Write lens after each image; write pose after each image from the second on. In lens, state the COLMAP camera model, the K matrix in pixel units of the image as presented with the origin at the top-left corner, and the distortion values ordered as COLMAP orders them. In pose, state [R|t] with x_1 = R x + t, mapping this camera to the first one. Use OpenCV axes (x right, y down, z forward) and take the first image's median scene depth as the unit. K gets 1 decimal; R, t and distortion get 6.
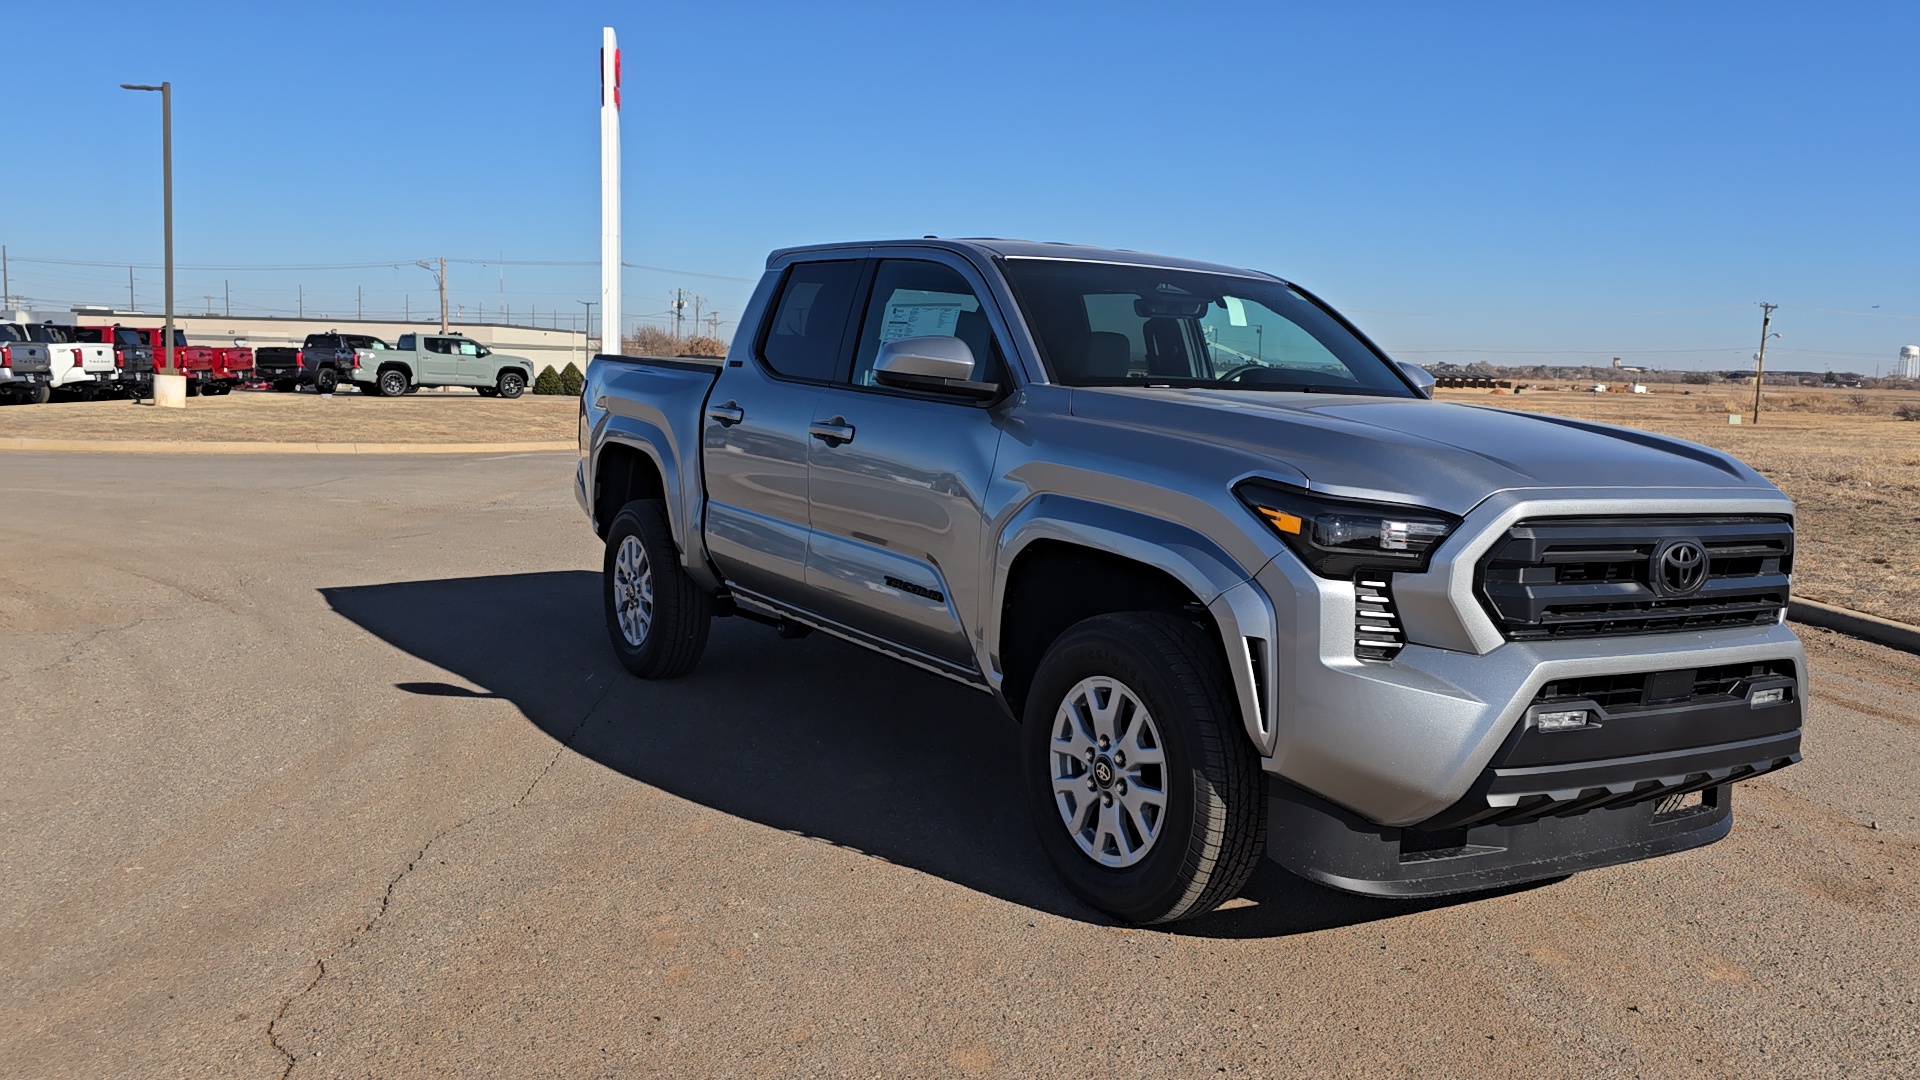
lens RADIAL K [[1604.3, 0, 924.1], [0, 1604.3, 533.7], [0, 0, 1]] dist [0.000389, -0.009469]
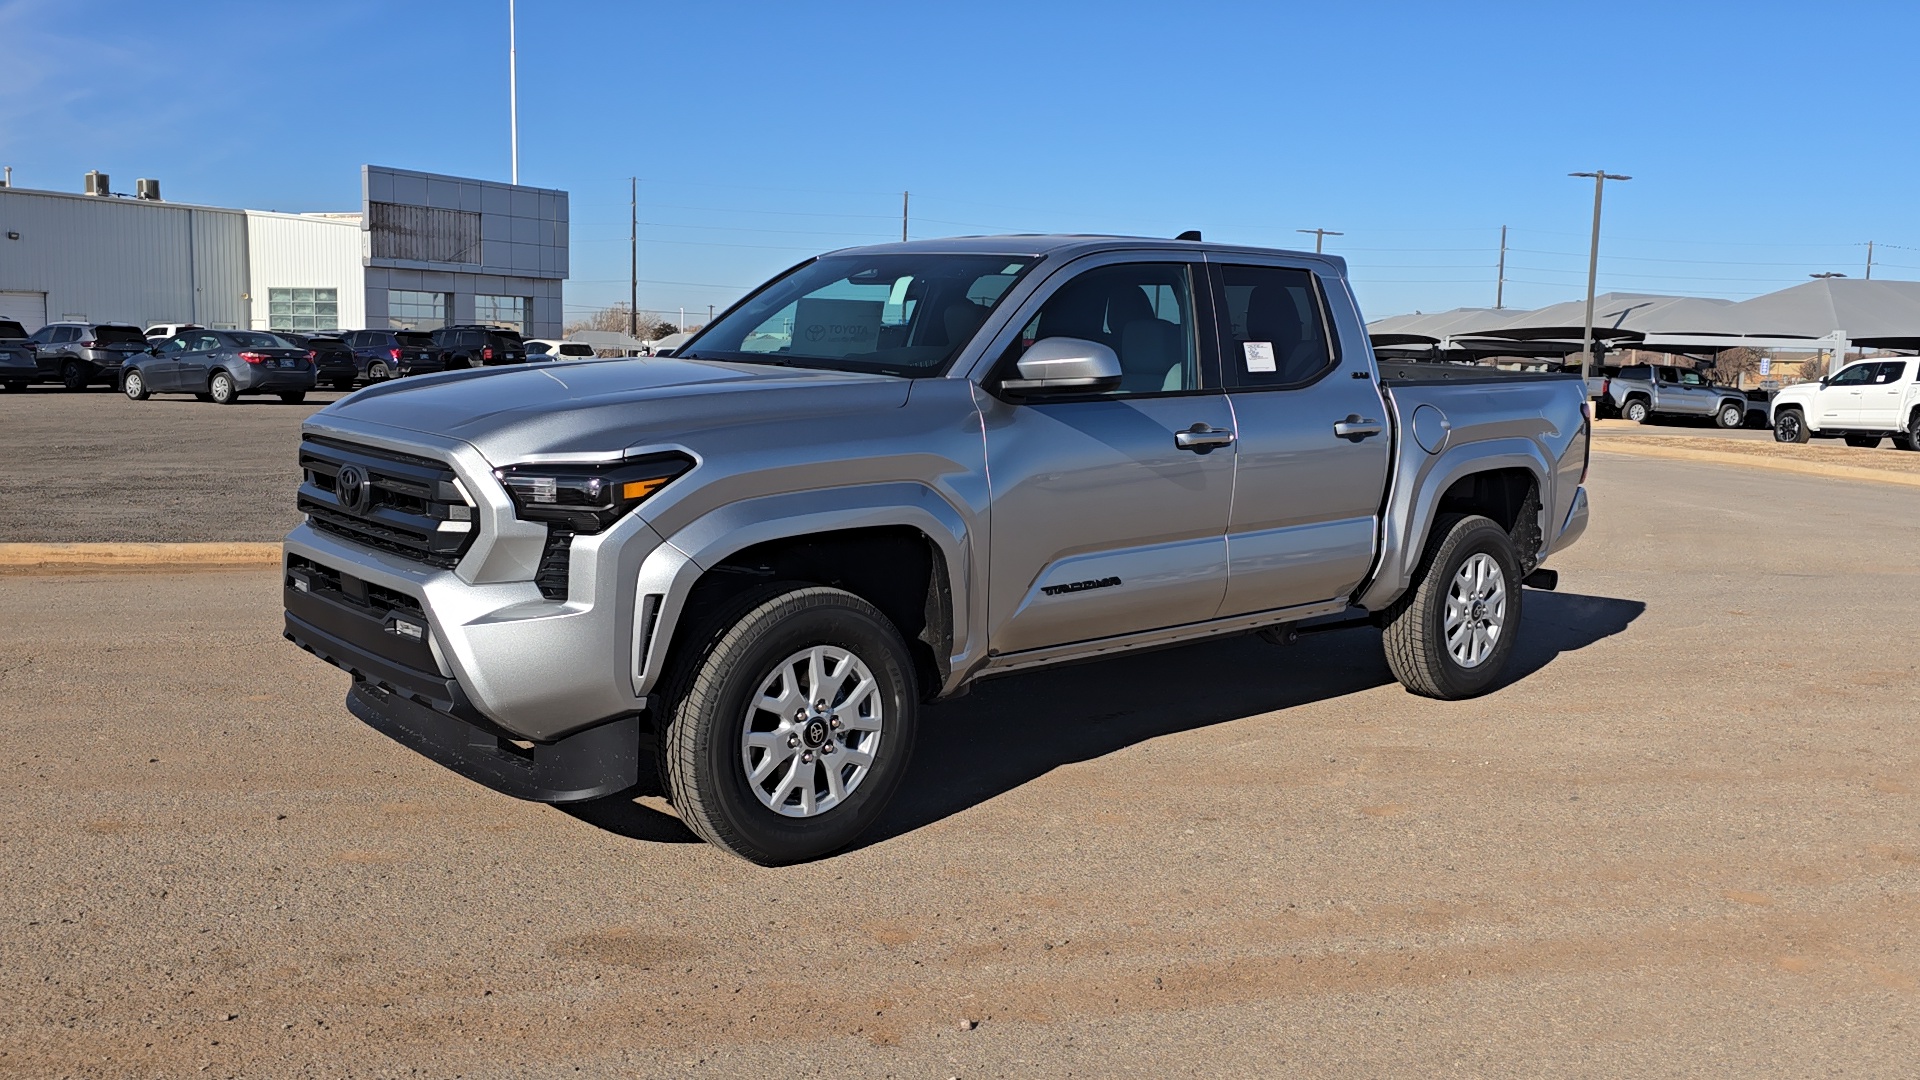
lens RADIAL K [[1595.1, 0, 960.0], [0, 1595.1, 540.0], [0, 0, 1]] dist [0.006214, 0.001521]
pose [[0.188849, 0.096879, -0.977216, 1.003596], [-0.130007, 0.988829, 0.072906, -0.051257], [0.973362, 0.113277, 0.199334, 0.707389]]
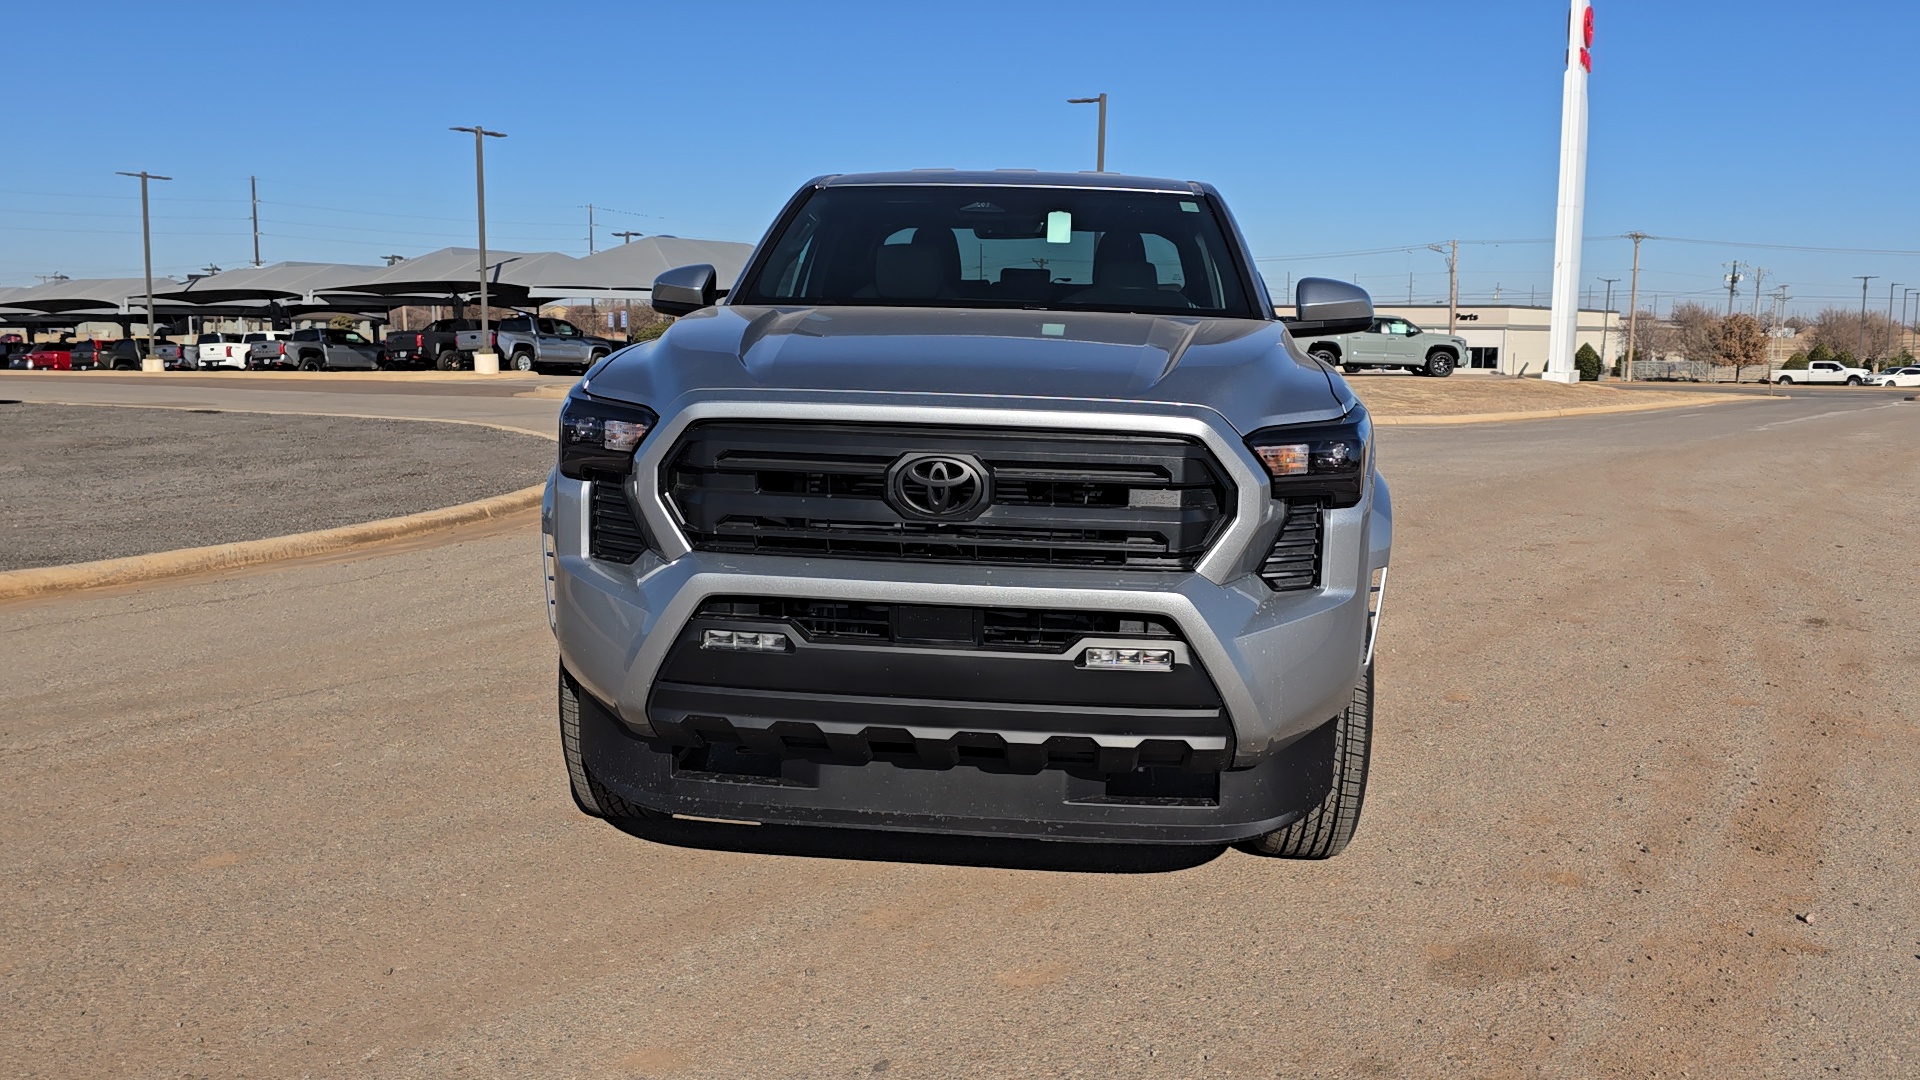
lens RADIAL K [[1595.1, 0, 960.0], [0, 1595.1, 540.0], [0, 0, 1]] dist [0.006214, 0.001521]
pose [[0.802568, 0.059821, -0.593554, 0.575323], [-0.052419, 0.998183, 0.029722, 0.013573], [0.594253, 0.007260, 0.804245, 0.186263]]
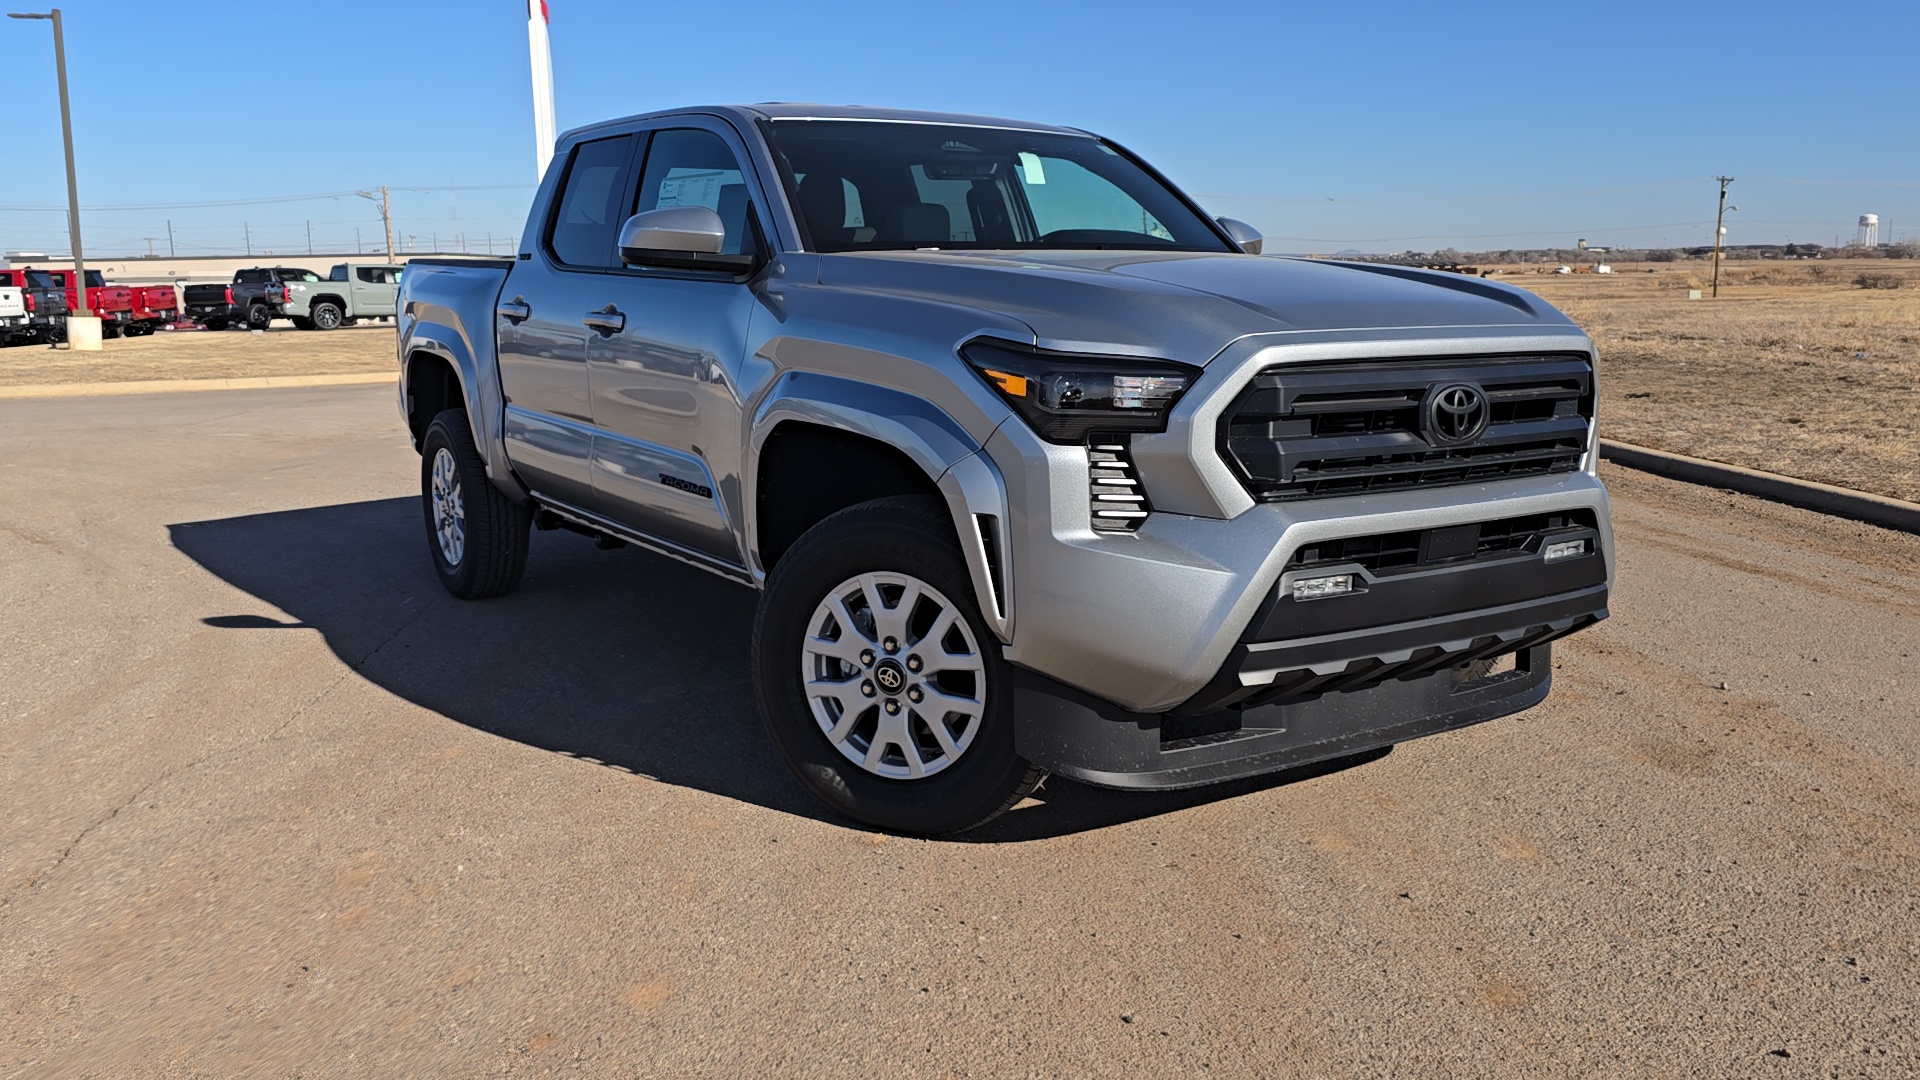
lens RADIAL K [[1606.0, 0, 960.0], [0, 1606.0, 540.0], [0, 0, 1]] dist [-0.009574, 0.002907]
pose [[0.998335, -0.049174, 0.030158, 0.092000], [0.047340, 0.997149, 0.058766, 0.014476], [-0.032962, -0.057240, 0.997816, 0.055118]]
